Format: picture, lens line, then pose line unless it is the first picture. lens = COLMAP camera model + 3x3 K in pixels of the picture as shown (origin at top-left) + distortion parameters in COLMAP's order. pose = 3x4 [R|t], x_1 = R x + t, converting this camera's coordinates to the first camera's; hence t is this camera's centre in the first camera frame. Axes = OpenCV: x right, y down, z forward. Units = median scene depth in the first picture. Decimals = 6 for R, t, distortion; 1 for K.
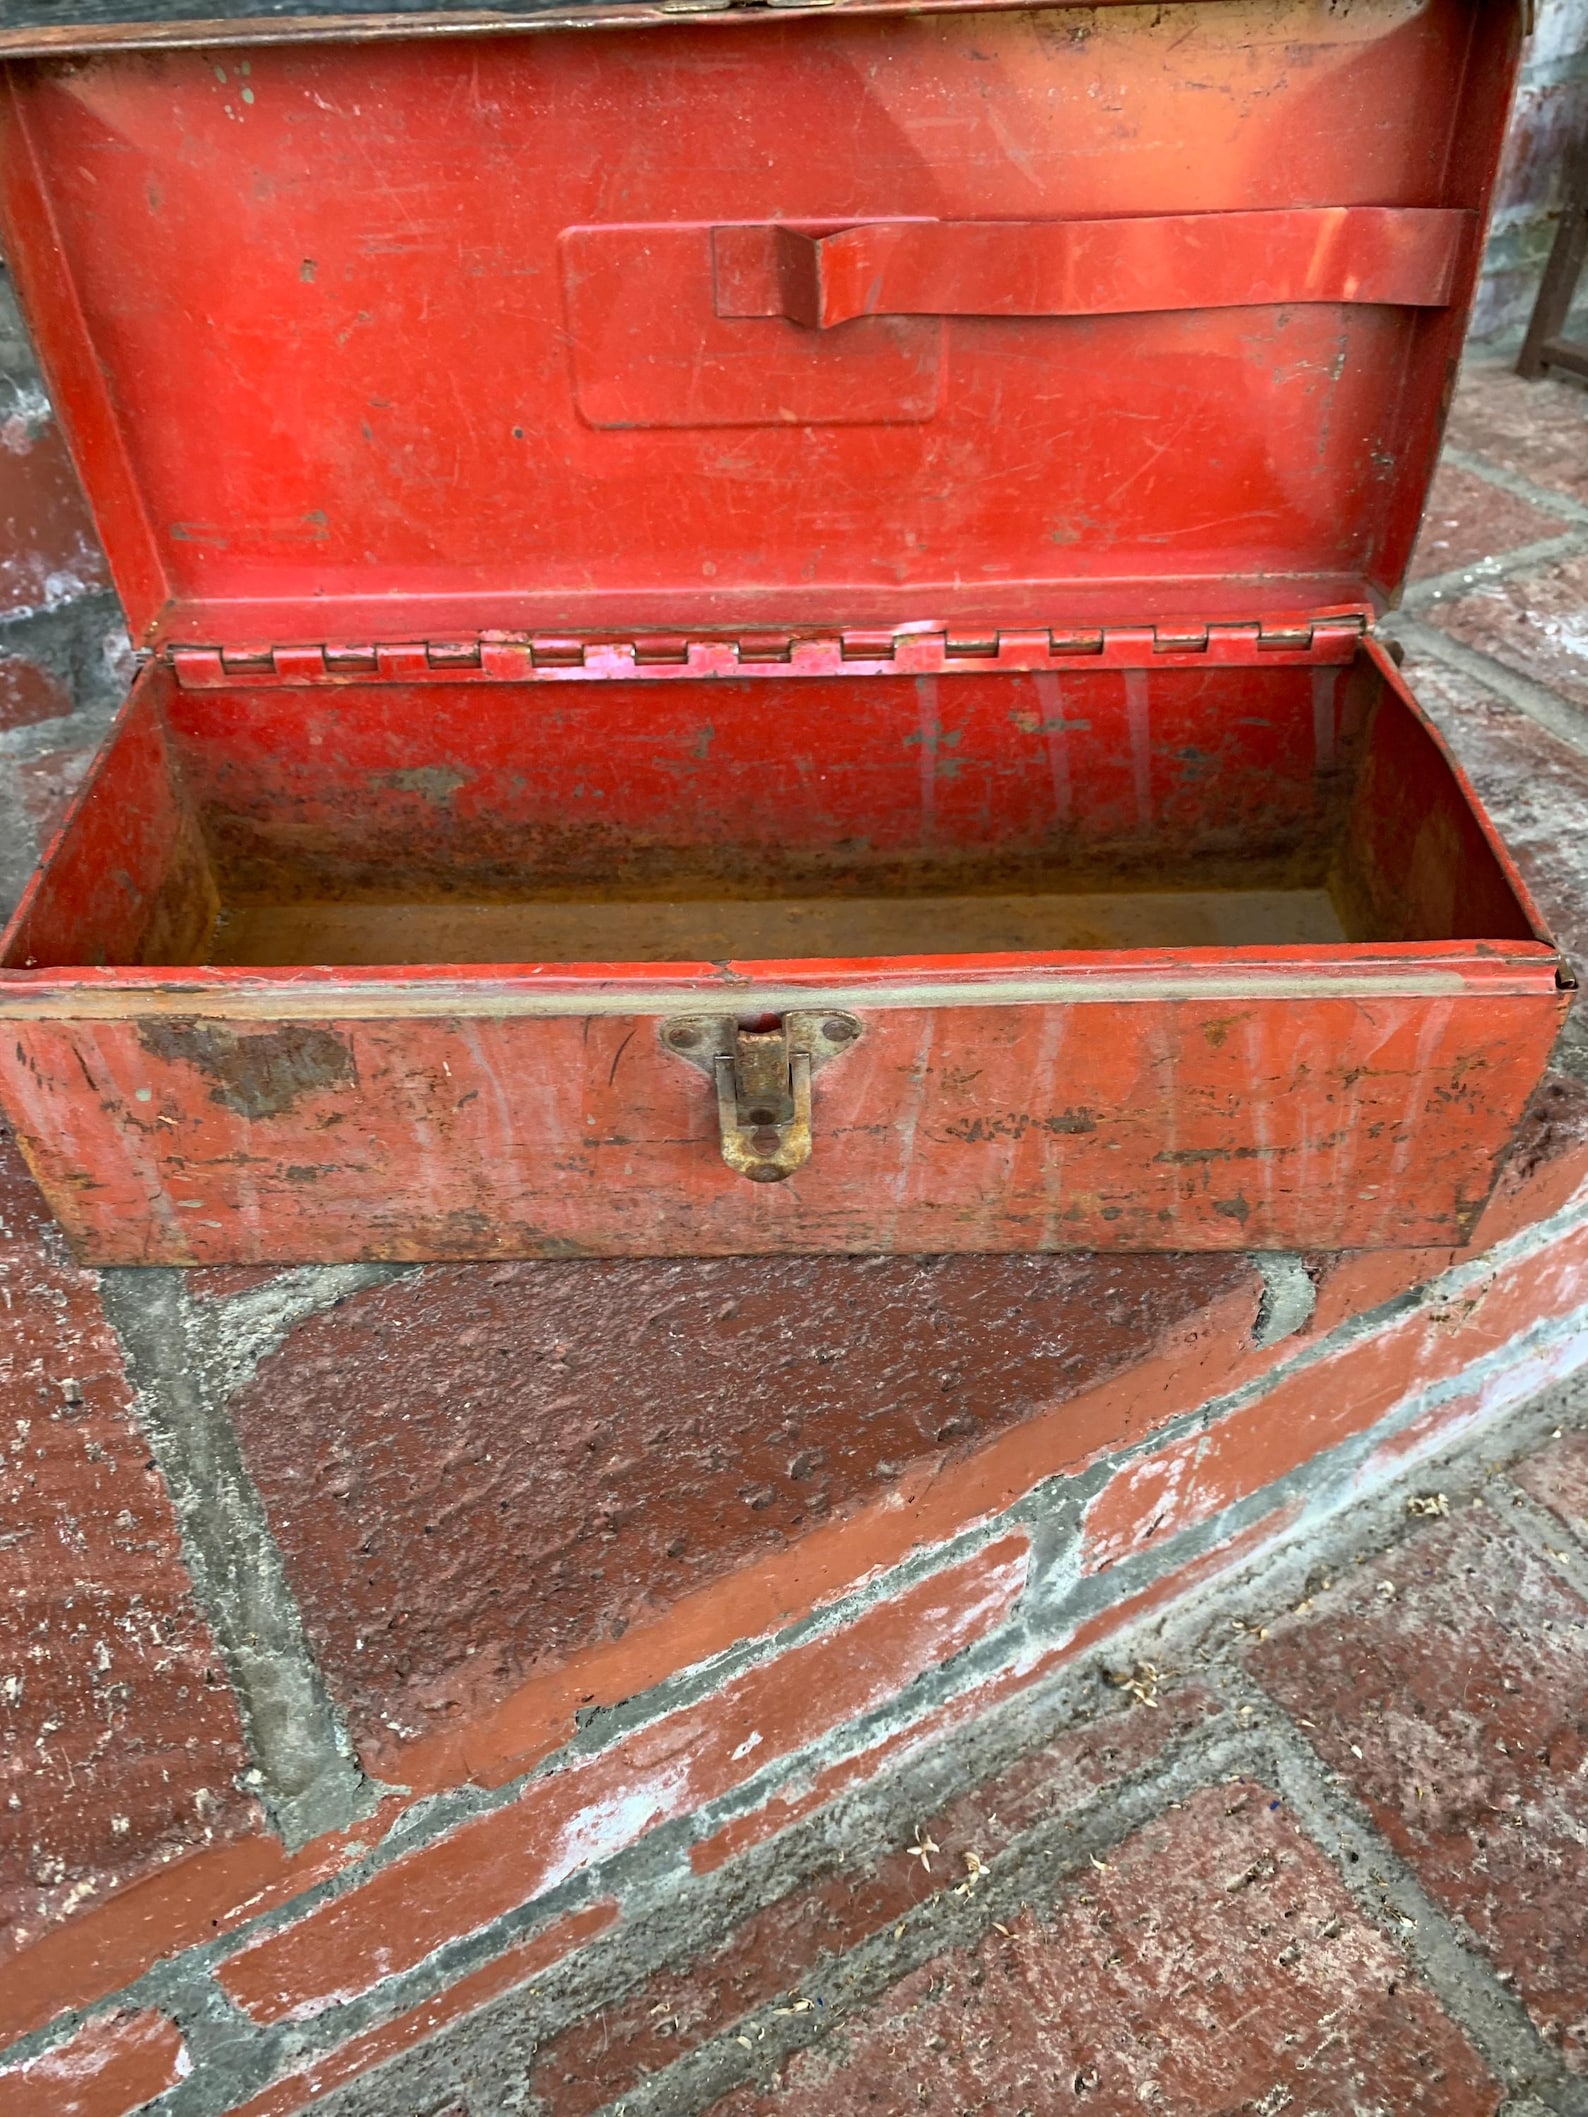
lens RADIAL K [[1692.2, 0, 854.8], [0, 1692.2, 1059.6], [0, 0, 1]] dist [-0.031592, 0.044969]
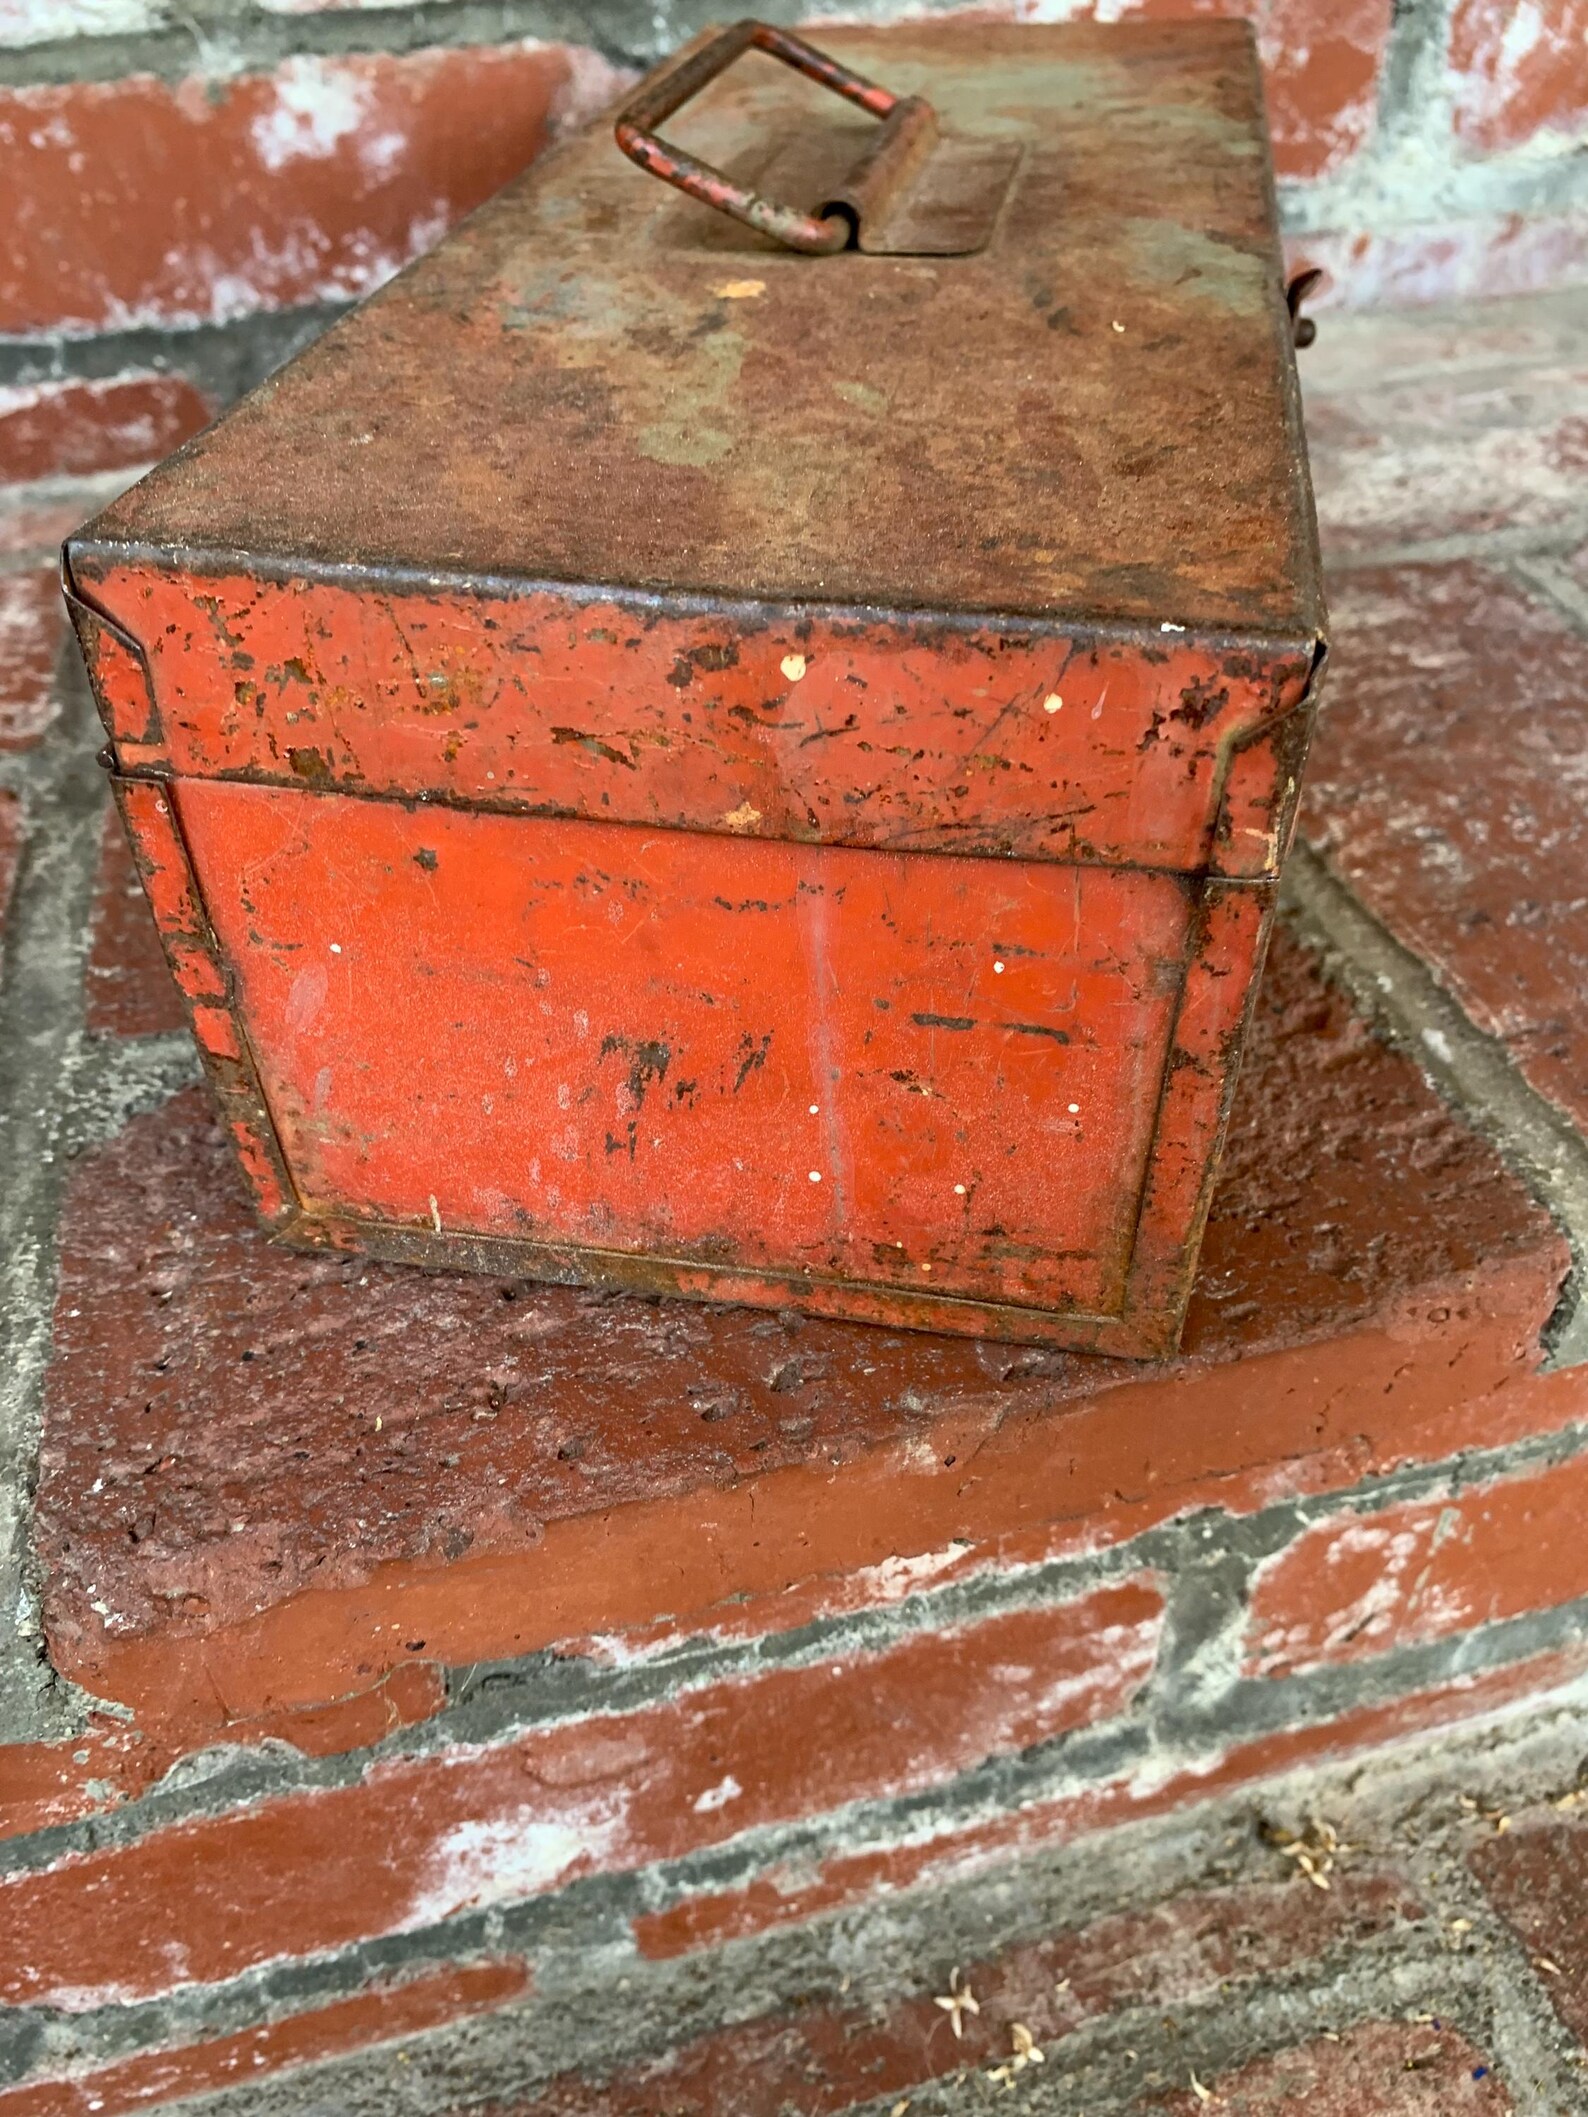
lens RADIAL K [[1707.1, 0, 829.7], [0, 1707.1, 1089.4], [0, 0, 1]] dist [-0.037399, 0.039627]
pose [[0.966353, 0.148046, -0.210343, 0.085540], [-0.156302, 0.987439, -0.023091, 0.113804], [0.204282, 0.055191, 0.977355, 0.272540]]
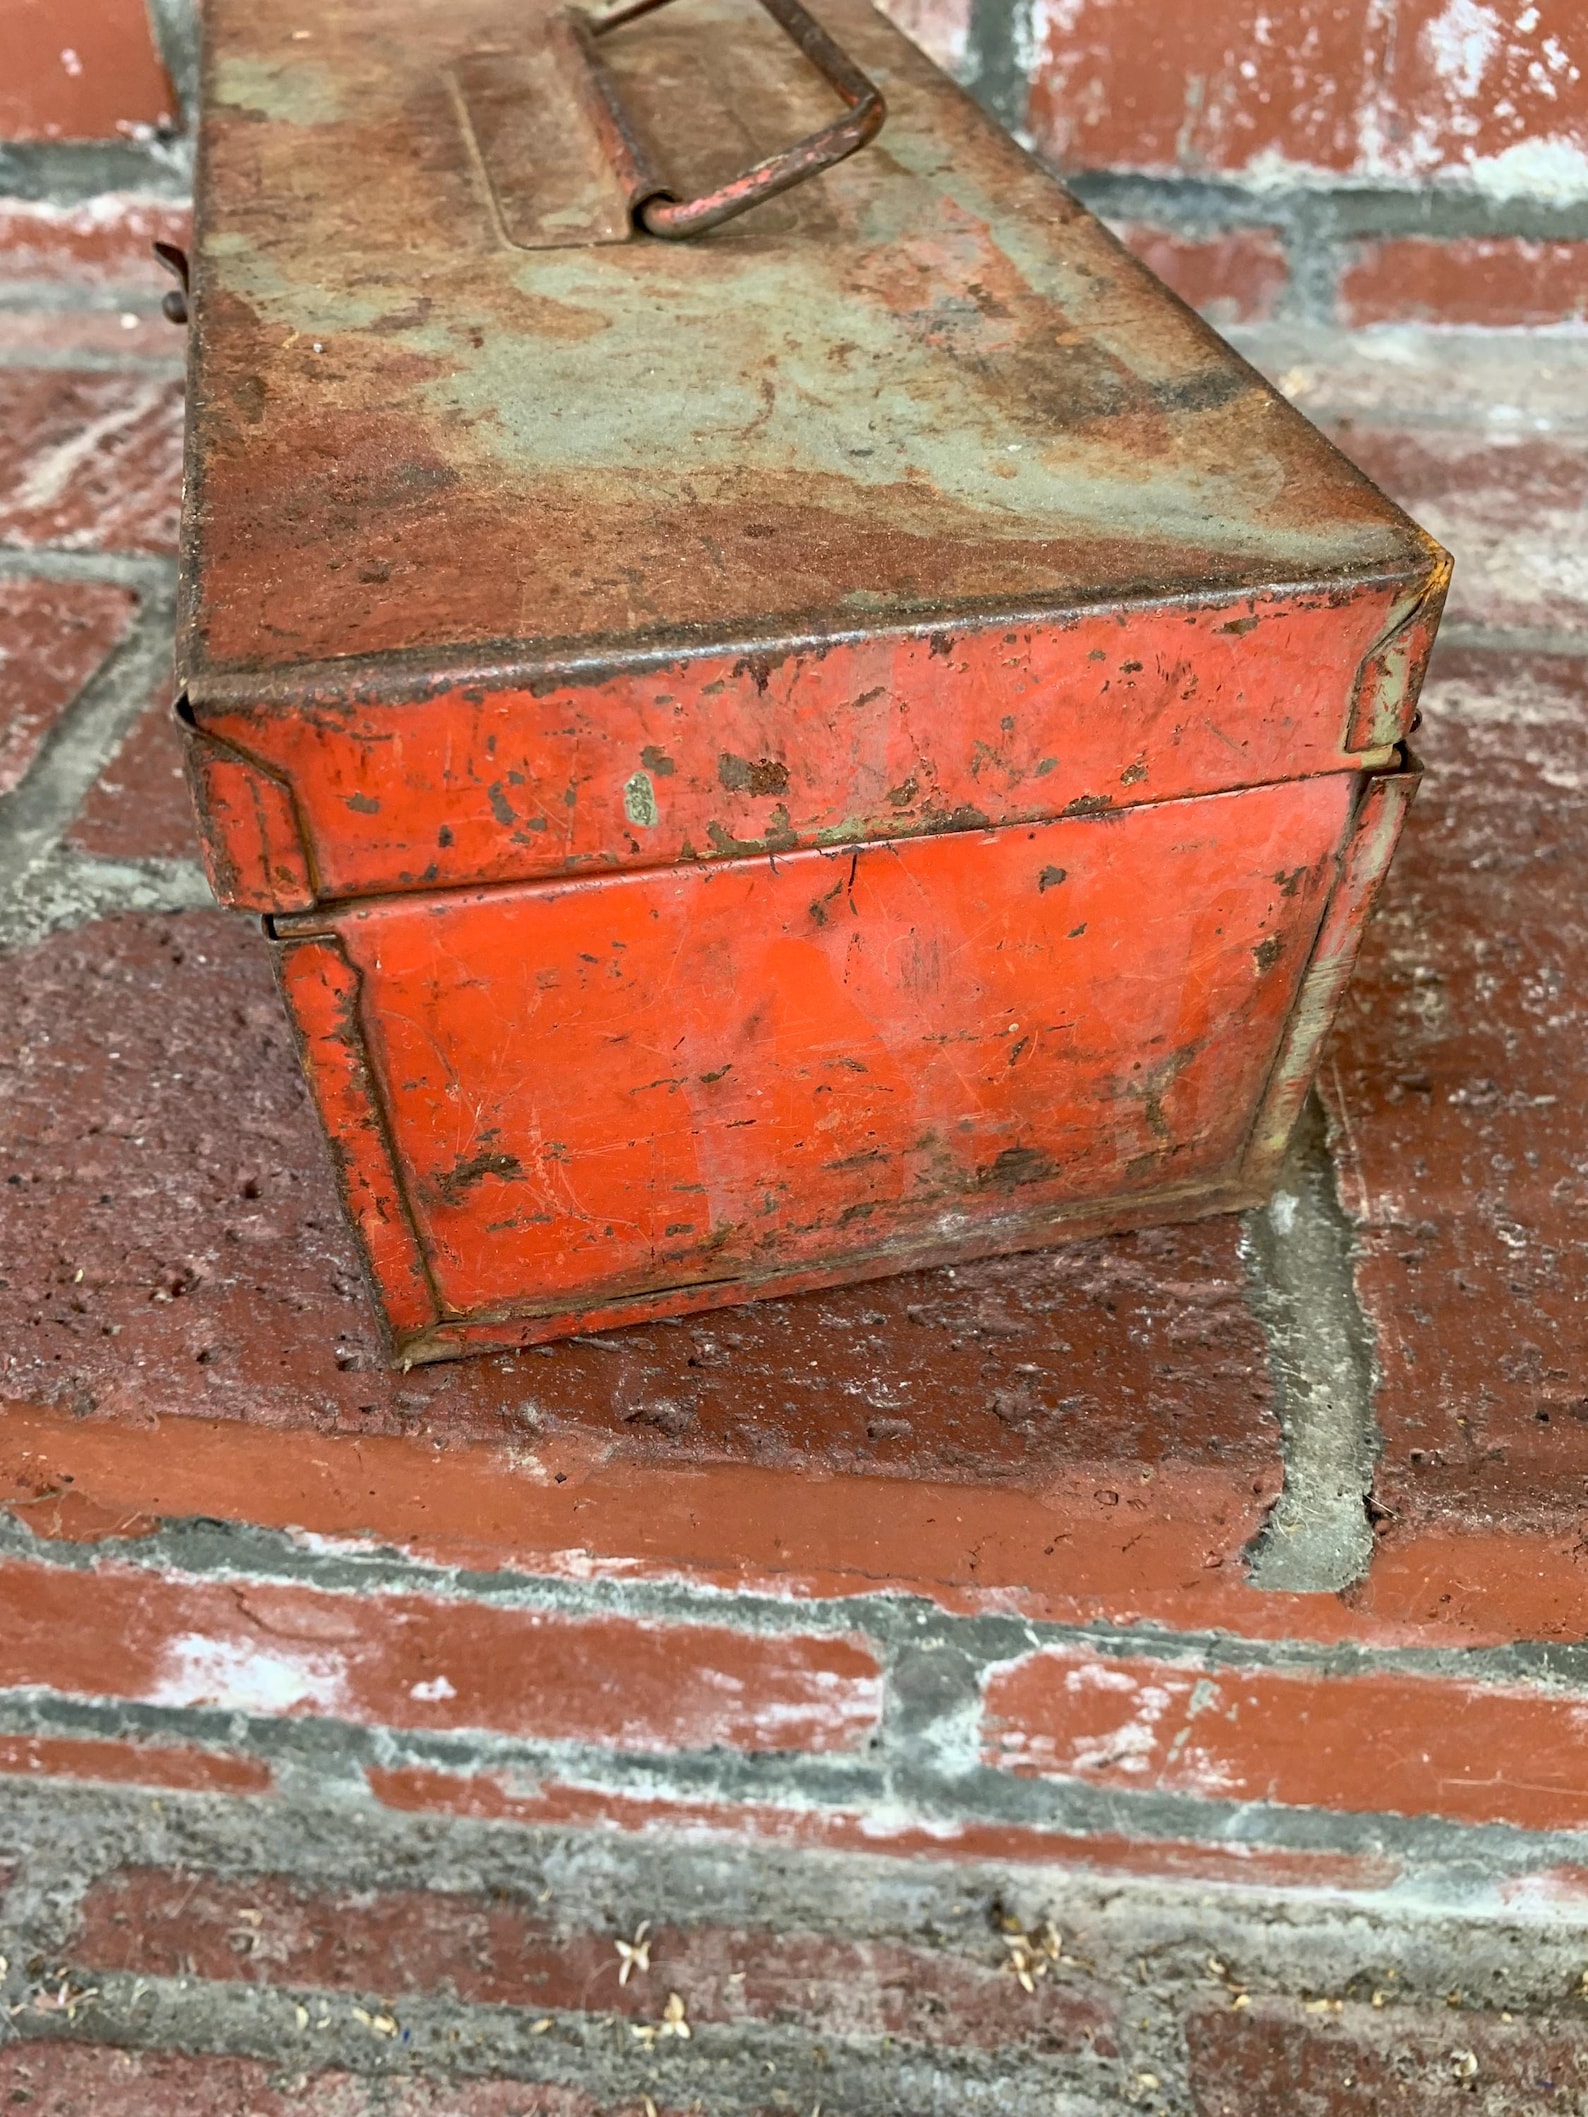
lens RADIAL K [[1707.1, 0, 829.7], [0, 1707.1, 1089.4], [0, 0, 1]] dist [-0.037399, 0.039627]
pose [[0.816826, 0.415552, -0.400140, 0.261712], [-0.404026, 0.907187, 0.117369, 0.001100], [0.411775, 0.065797, 0.908907, 0.345895]]
